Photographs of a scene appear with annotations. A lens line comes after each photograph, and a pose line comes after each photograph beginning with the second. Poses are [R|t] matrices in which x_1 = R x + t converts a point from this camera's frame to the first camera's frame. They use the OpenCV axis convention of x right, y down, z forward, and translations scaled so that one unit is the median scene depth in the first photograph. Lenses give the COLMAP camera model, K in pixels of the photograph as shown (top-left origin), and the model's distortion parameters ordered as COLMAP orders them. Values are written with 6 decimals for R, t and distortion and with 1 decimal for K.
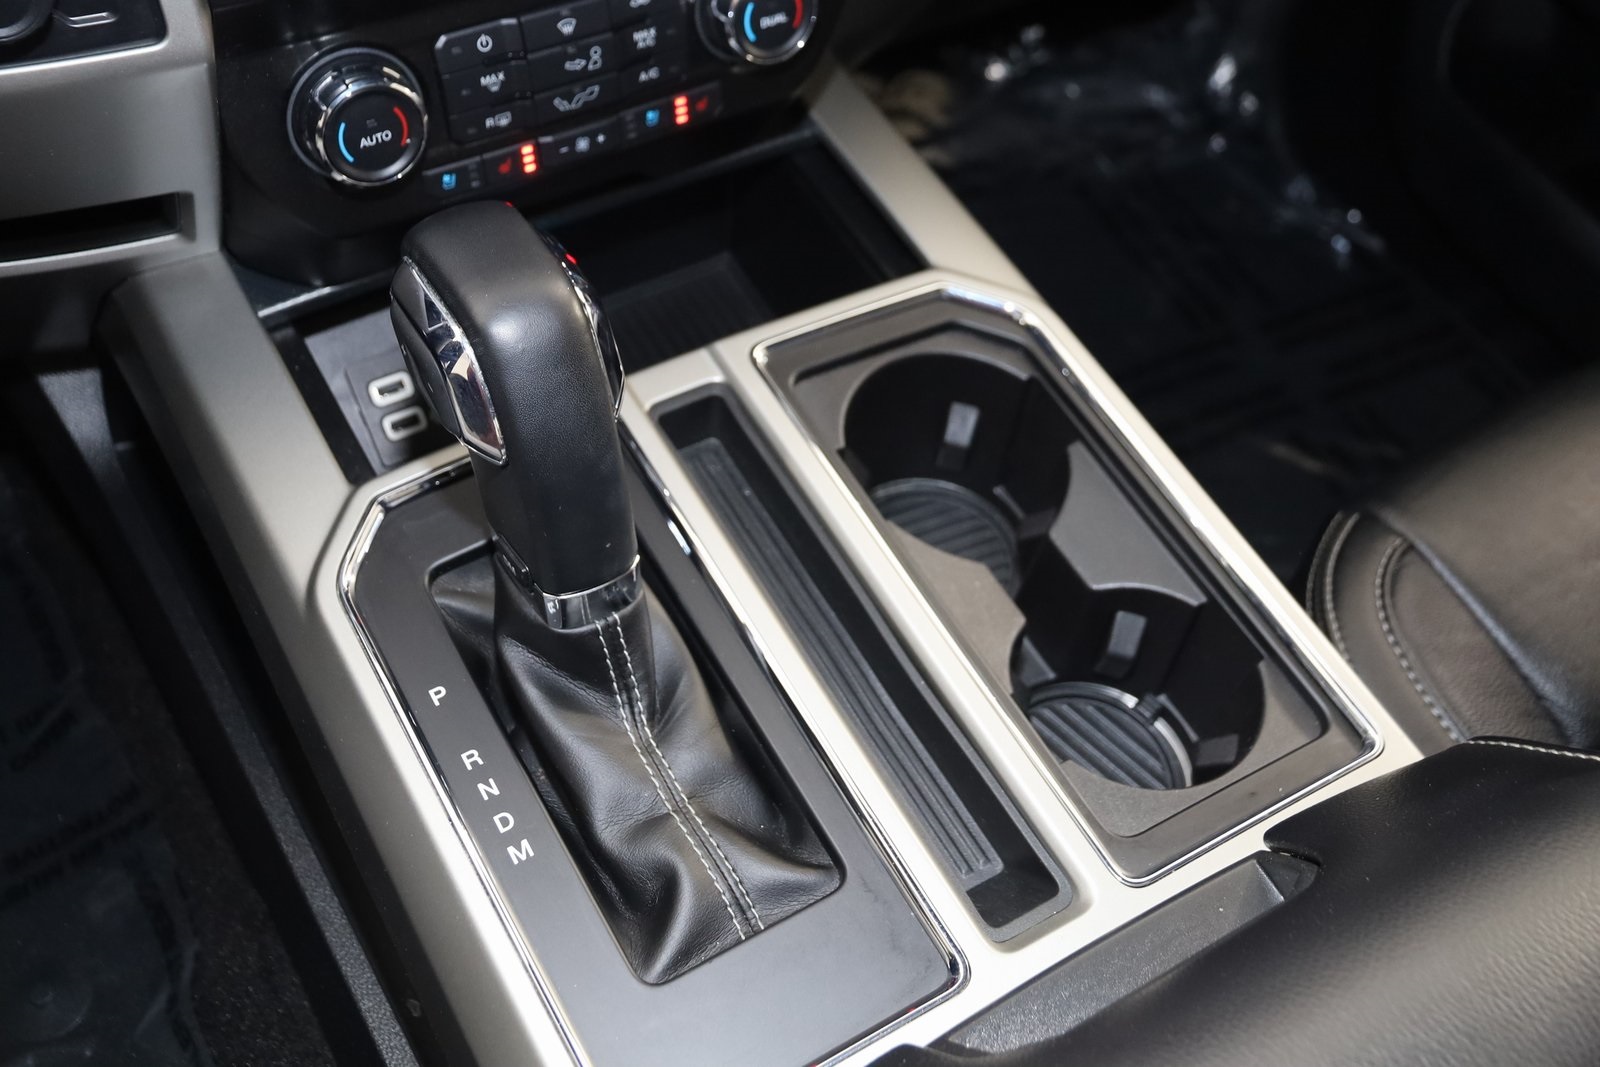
lens RADIAL K [[1660.8, 0, 800.0], [0, 1660.8, 533.5], [0, 0, 1]] dist [-0.010336, 0.020066]
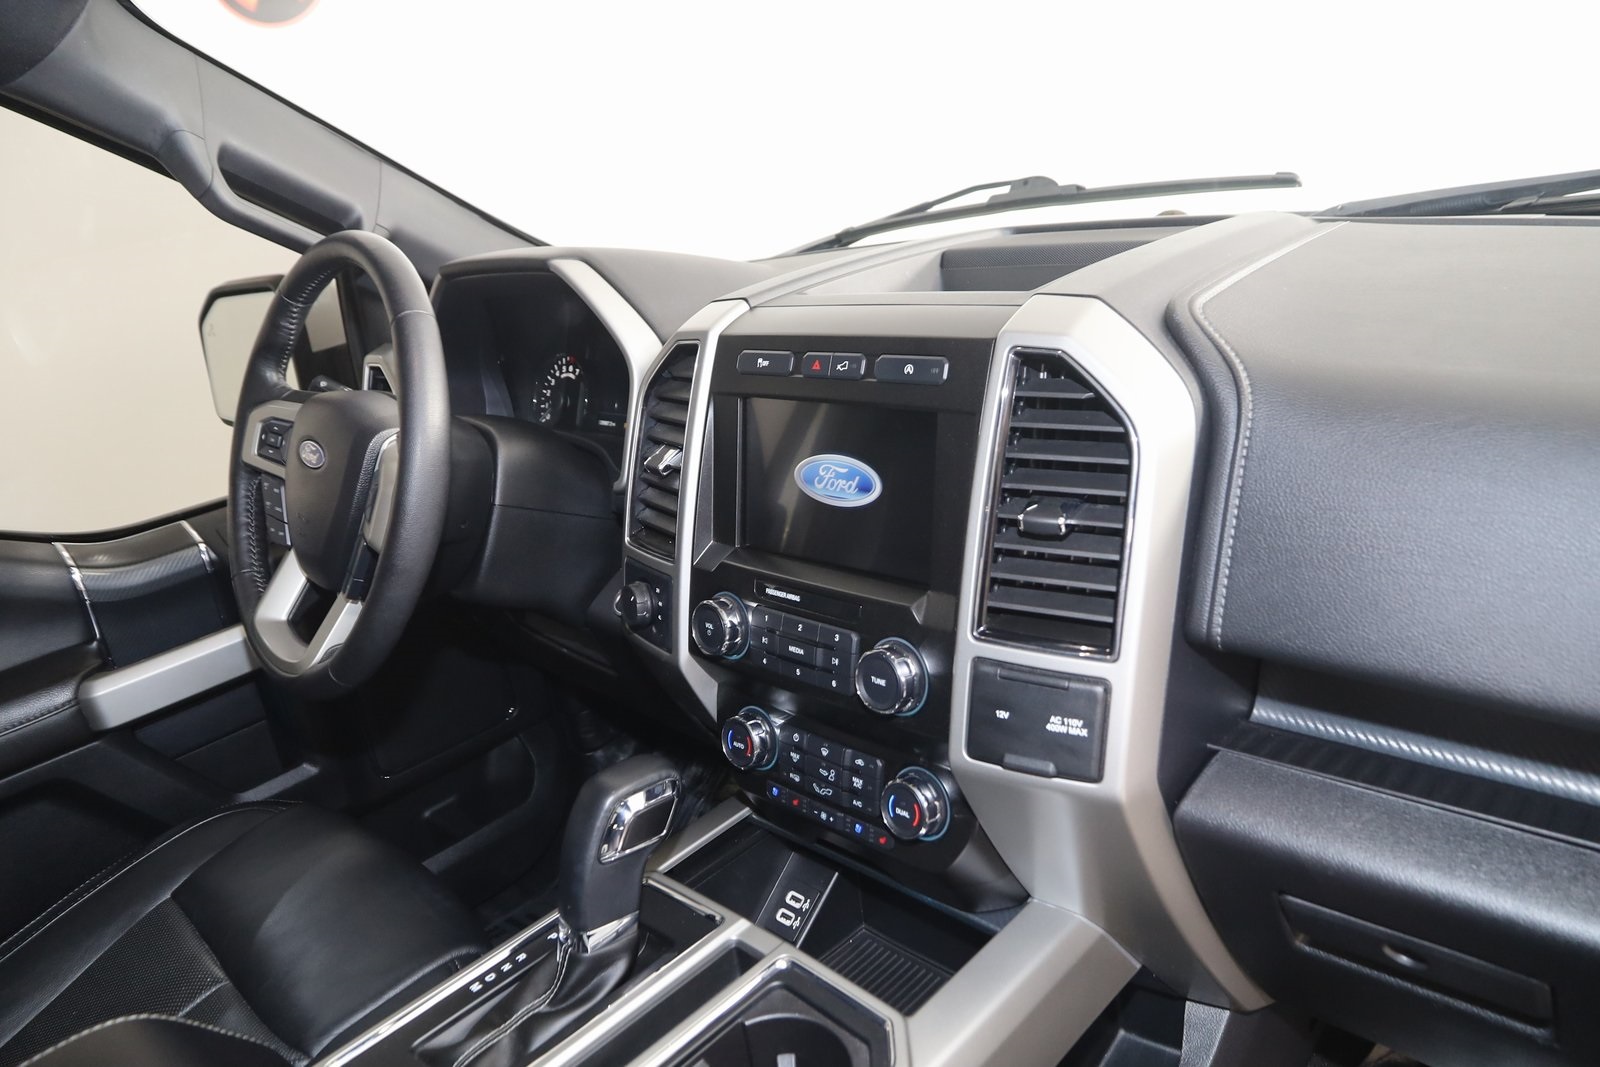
lens RADIAL K [[1096.8, 0, 810.1], [0, 1096.8, 525.3], [0, 0, 1]] dist [-0.119402, 0.083597]
pose [[0.242120, 0.200950, -0.949208, 0.970655], [-0.682927, 0.730224, -0.019608, -0.446844], [0.689194, 0.652987, 0.314037, 0.408869]]
